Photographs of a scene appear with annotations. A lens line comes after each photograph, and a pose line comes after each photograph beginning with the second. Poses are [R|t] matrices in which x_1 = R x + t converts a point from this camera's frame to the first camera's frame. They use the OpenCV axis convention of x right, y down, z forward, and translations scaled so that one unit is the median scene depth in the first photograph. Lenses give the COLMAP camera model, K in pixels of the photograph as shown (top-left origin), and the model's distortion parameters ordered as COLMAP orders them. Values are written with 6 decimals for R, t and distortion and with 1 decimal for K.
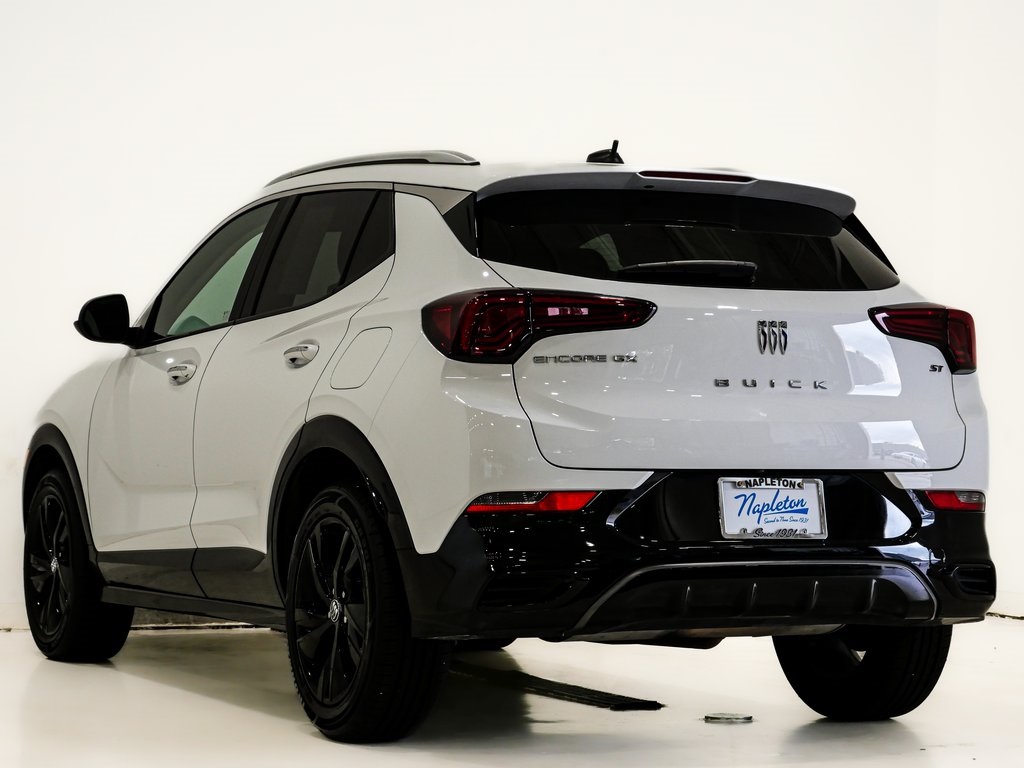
lens RADIAL K [[2573.3, 0, 512.0], [0, 2573.3, 382.1], [0, 0, 1]] dist [0.078780, 0.000000]
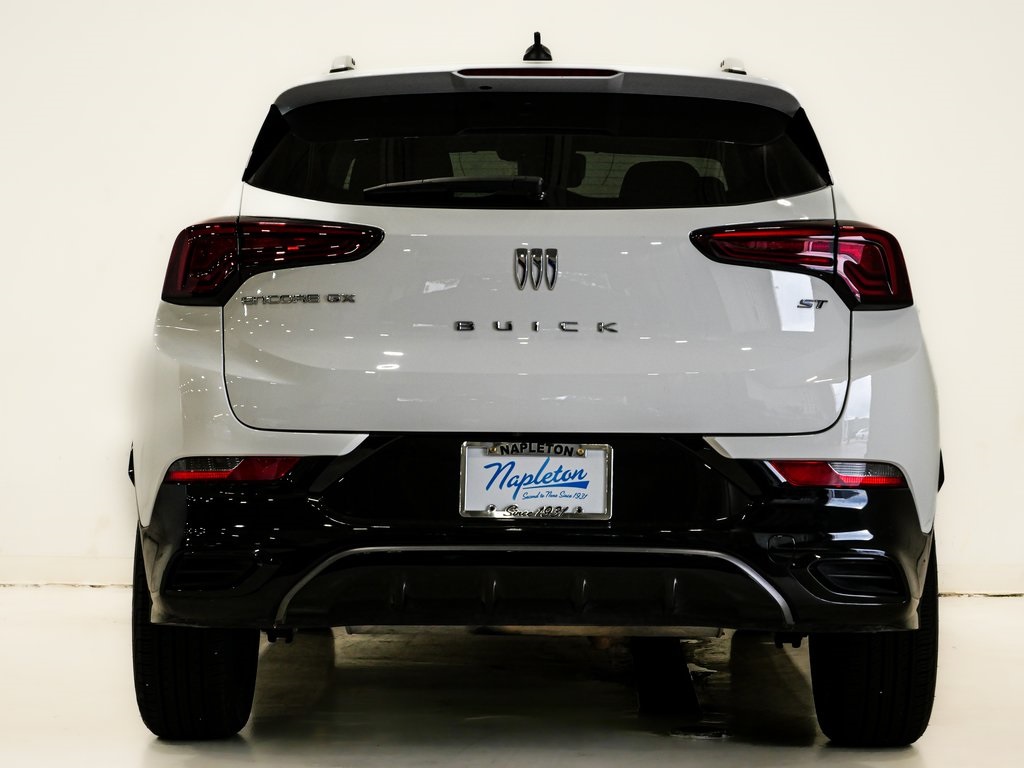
lens RADIAL K [[2729.1, 0, 512.0], [0, 2729.1, 385.3], [0, 0, 1]] dist [-0.021679, 0.000000]
pose [[0.892749, 0.001058, -0.450553, 0.479892], [0.010345, 0.999685, 0.022846, -0.000561], [0.450435, -0.025057, 0.892458, 0.233355]]
